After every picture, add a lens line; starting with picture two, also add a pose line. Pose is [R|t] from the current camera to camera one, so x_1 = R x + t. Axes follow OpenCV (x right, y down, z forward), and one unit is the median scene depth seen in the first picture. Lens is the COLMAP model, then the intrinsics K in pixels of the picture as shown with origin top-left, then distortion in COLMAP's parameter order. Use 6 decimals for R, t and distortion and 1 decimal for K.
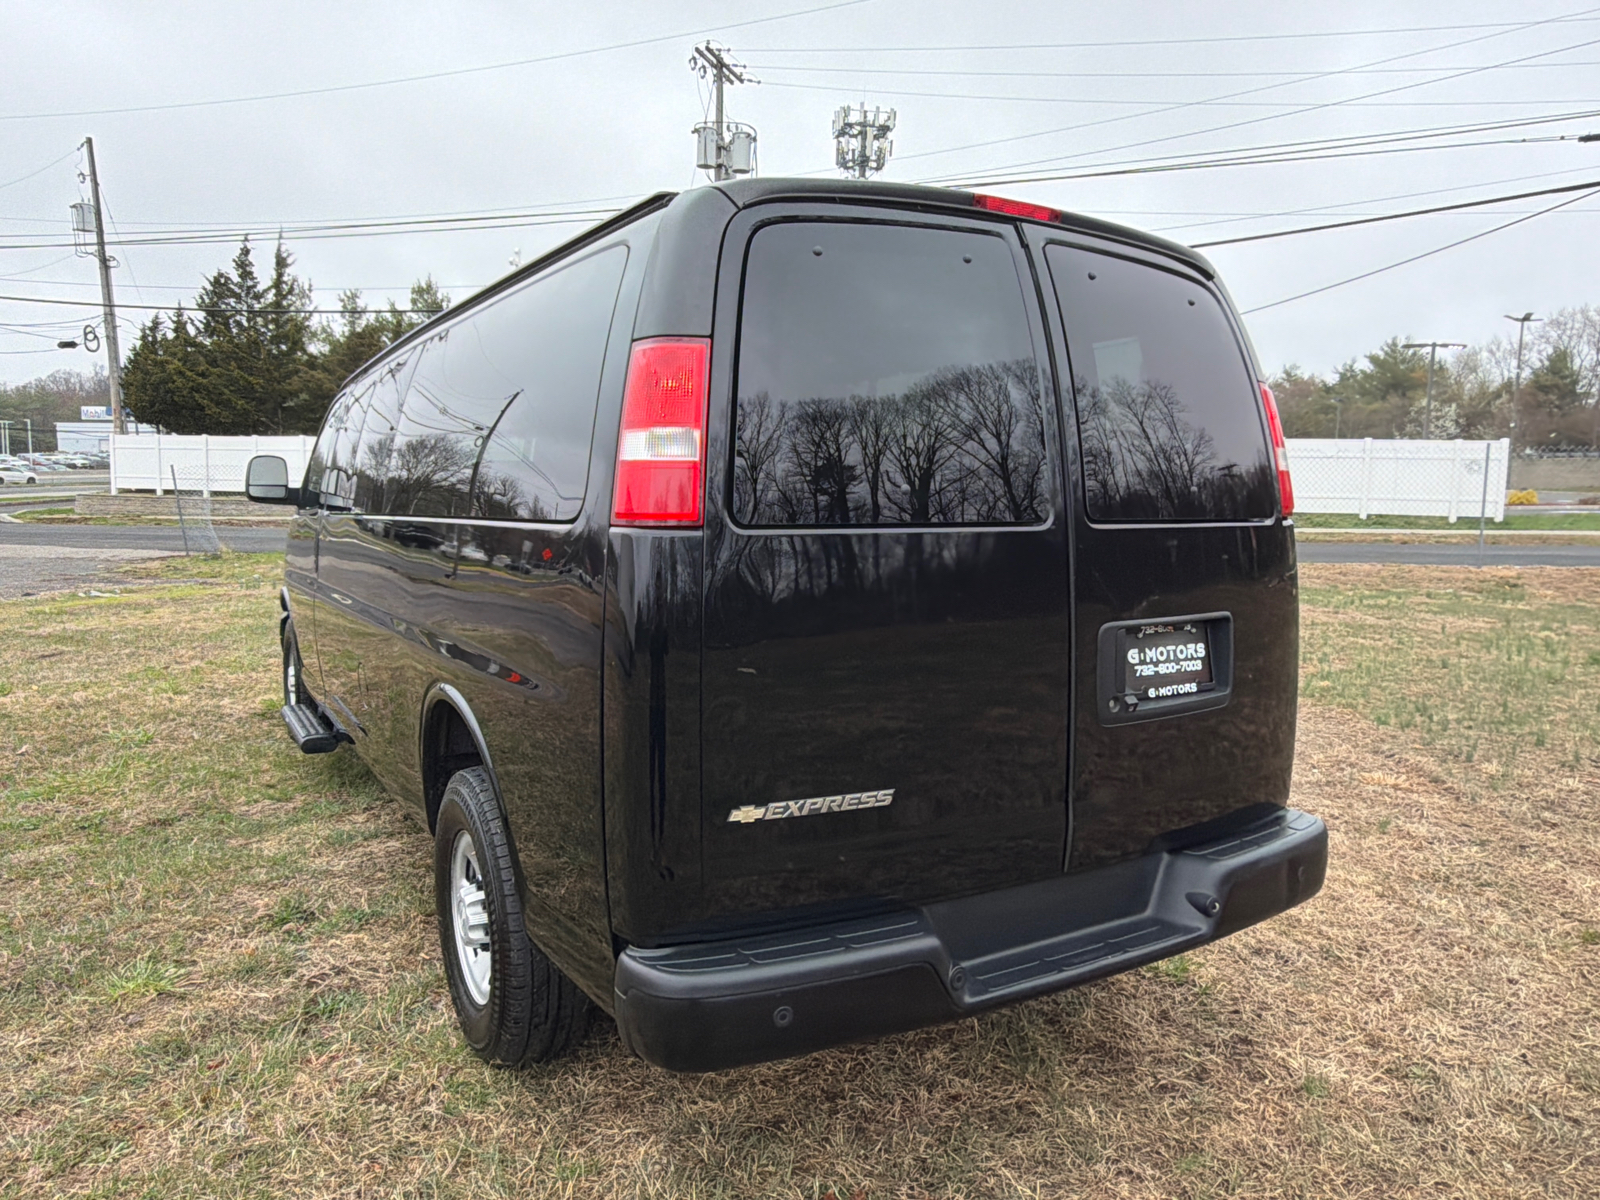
lens RADIAL K [[1086.0, 0, 797.9], [0, 1086.0, 607.1], [0, 0, 1]] dist [0.001739, -0.002757]
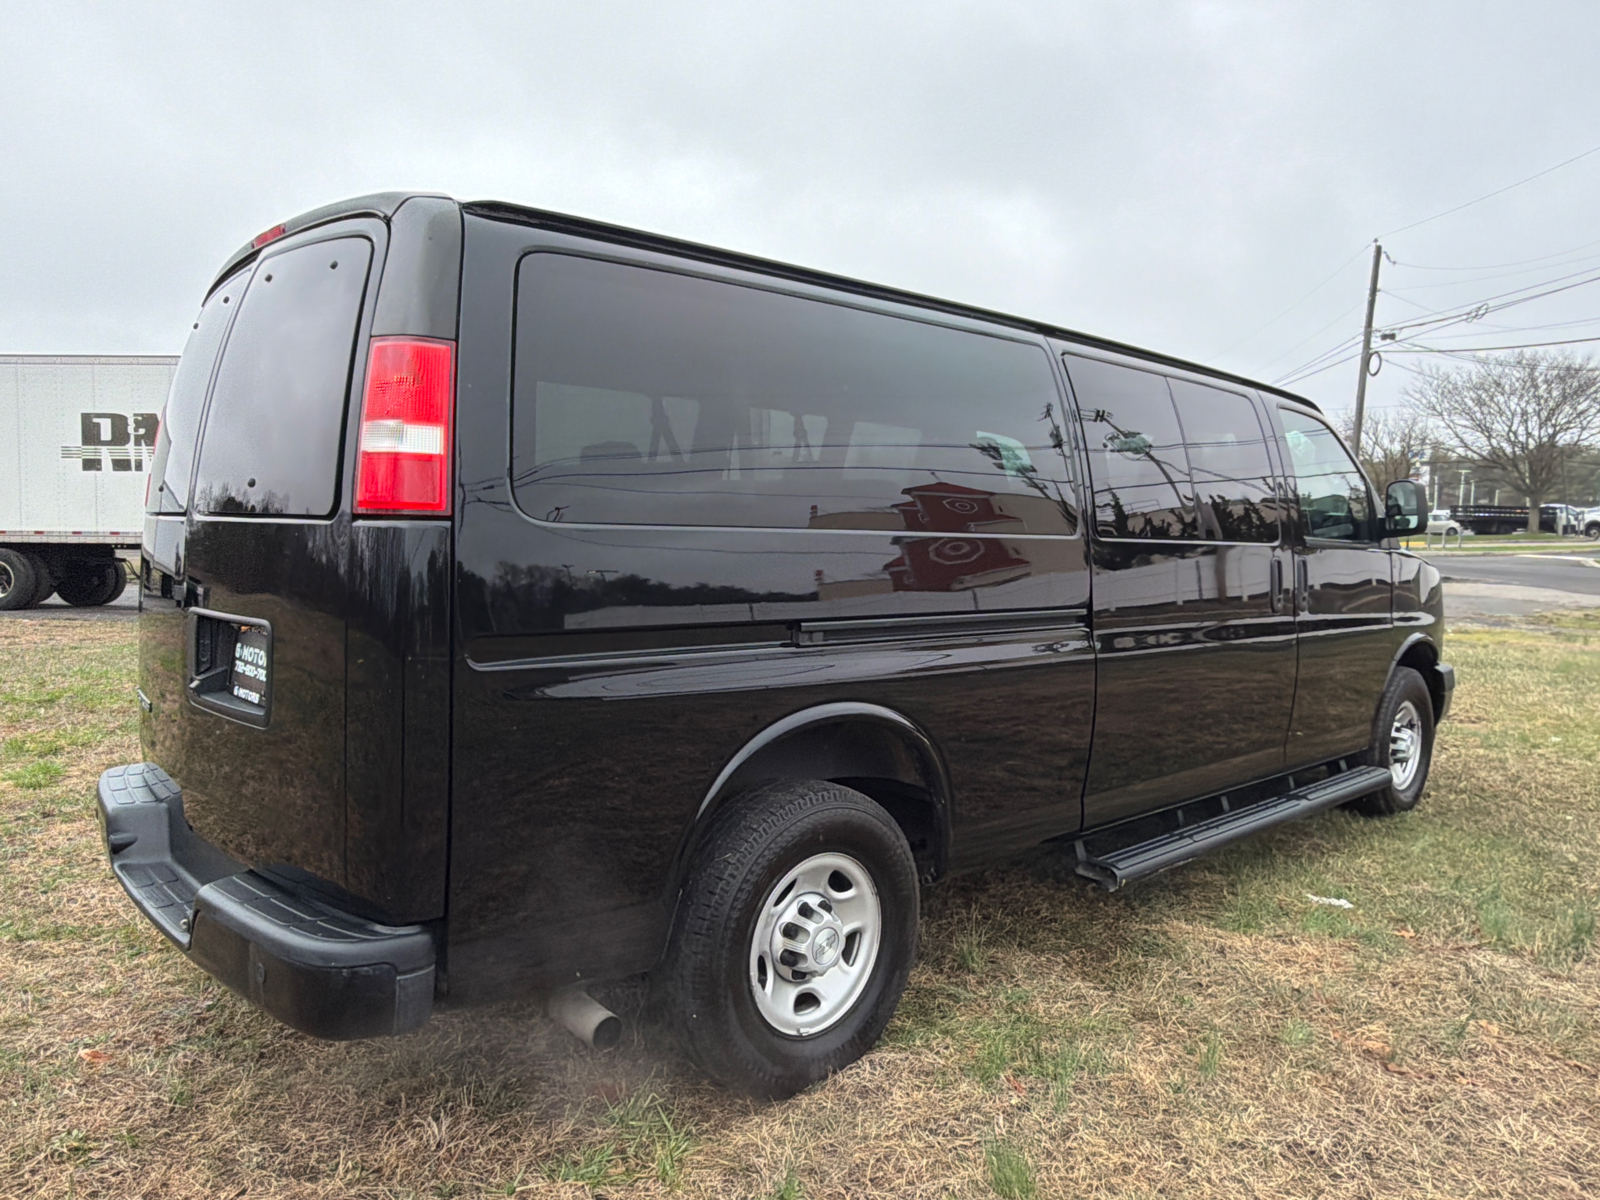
lens RADIAL K [[1086.4, 0, 801.5], [0, 1086.4, 605.5], [0, 0, 1]] dist [-0.001305, 0.003392]
pose [[0.213506, 0.071278, -0.974338, 0.101153], [-0.114564, 0.992280, 0.047486, -0.007379], [0.970201, 0.101486, 0.220024, 0.093278]]
